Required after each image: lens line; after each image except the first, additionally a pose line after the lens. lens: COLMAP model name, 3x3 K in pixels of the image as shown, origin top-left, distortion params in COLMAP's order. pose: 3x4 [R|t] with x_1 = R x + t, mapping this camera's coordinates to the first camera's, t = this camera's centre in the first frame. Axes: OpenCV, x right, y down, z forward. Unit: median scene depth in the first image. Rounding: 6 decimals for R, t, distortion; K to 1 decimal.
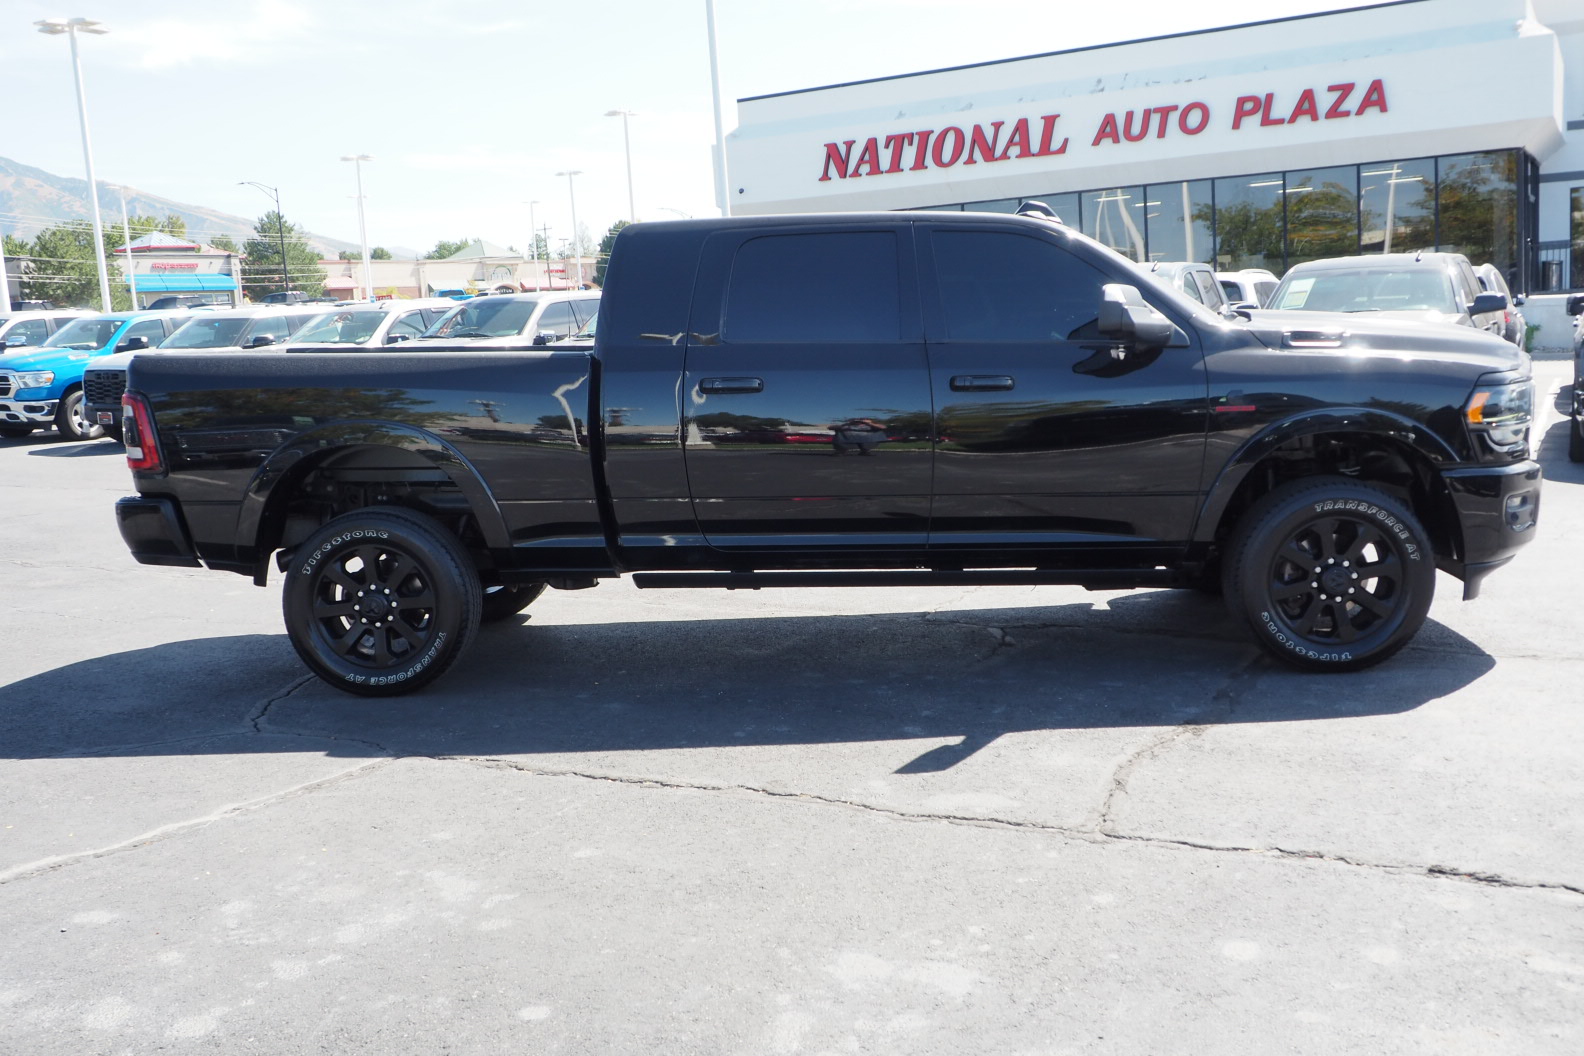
lens RADIAL K [[1491.0, 0, 792.0], [0, 1491.0, 528.0], [0, 0, 1]] dist [-0.006924, -0.009061]
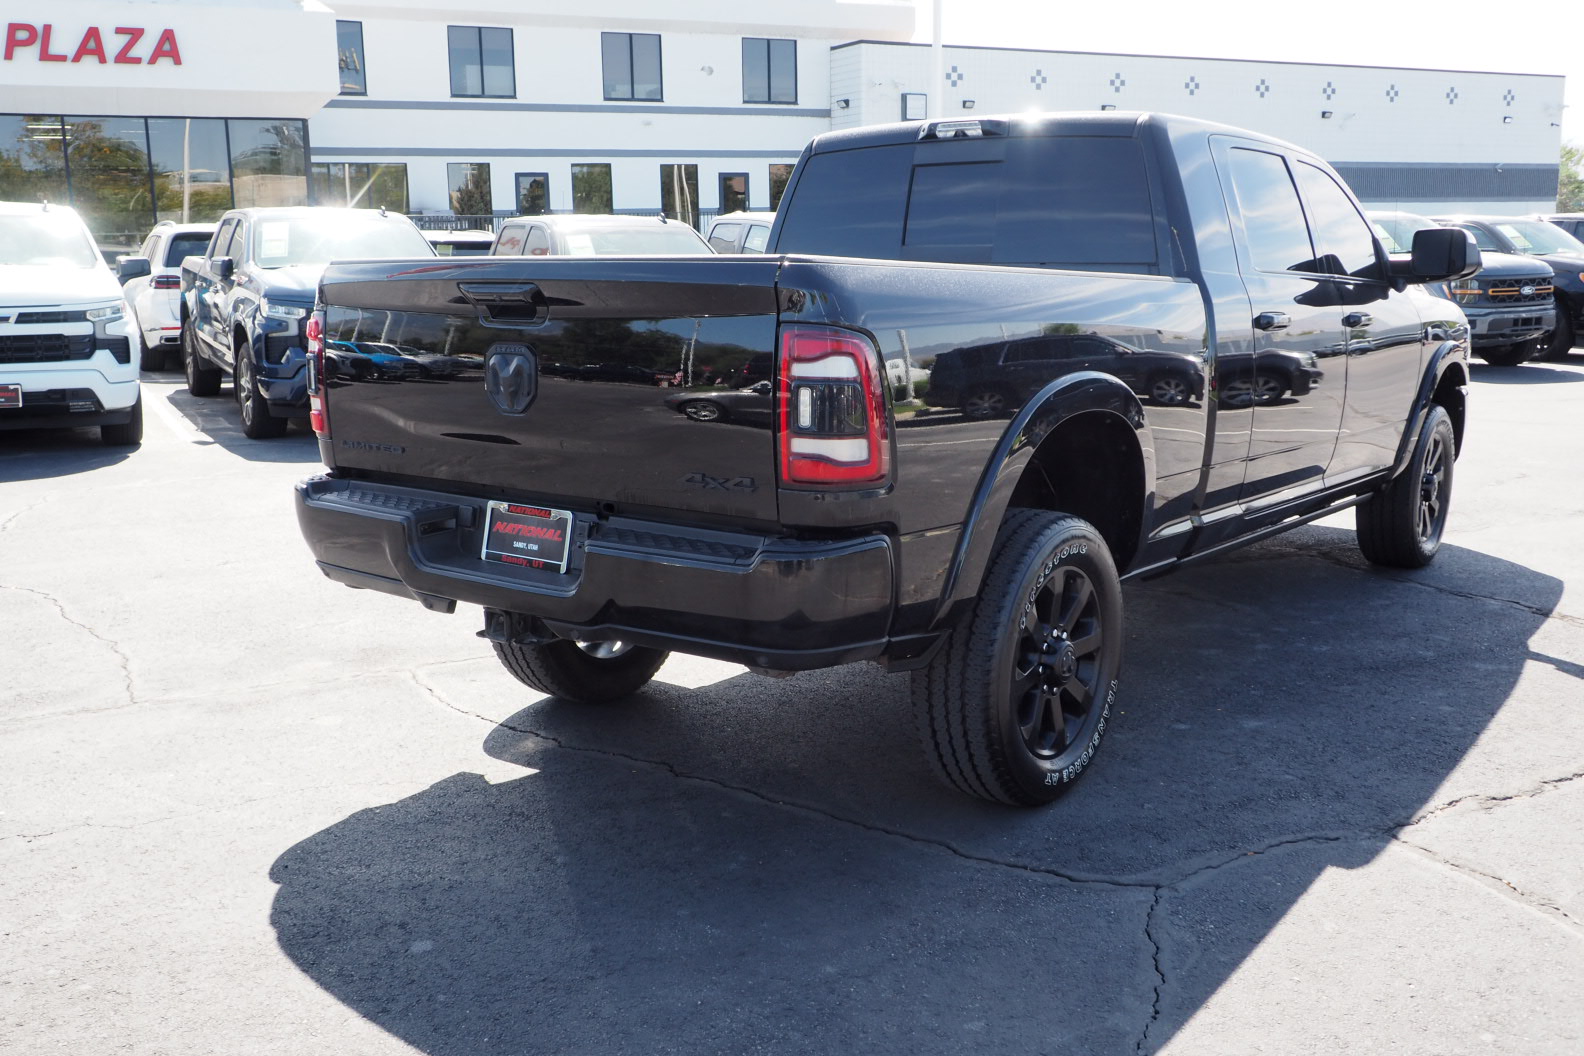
lens RADIAL K [[1440.8, 0, 792.0], [0, 1440.8, 528.0], [0, 0, 1]] dist [0.008440, -0.000442]
pose [[0.564314, -0.118276, 0.817044, -0.176108], [0.096695, 0.992341, 0.076867, -0.014486], [-0.819878, 0.035627, 0.571429, 0.146251]]
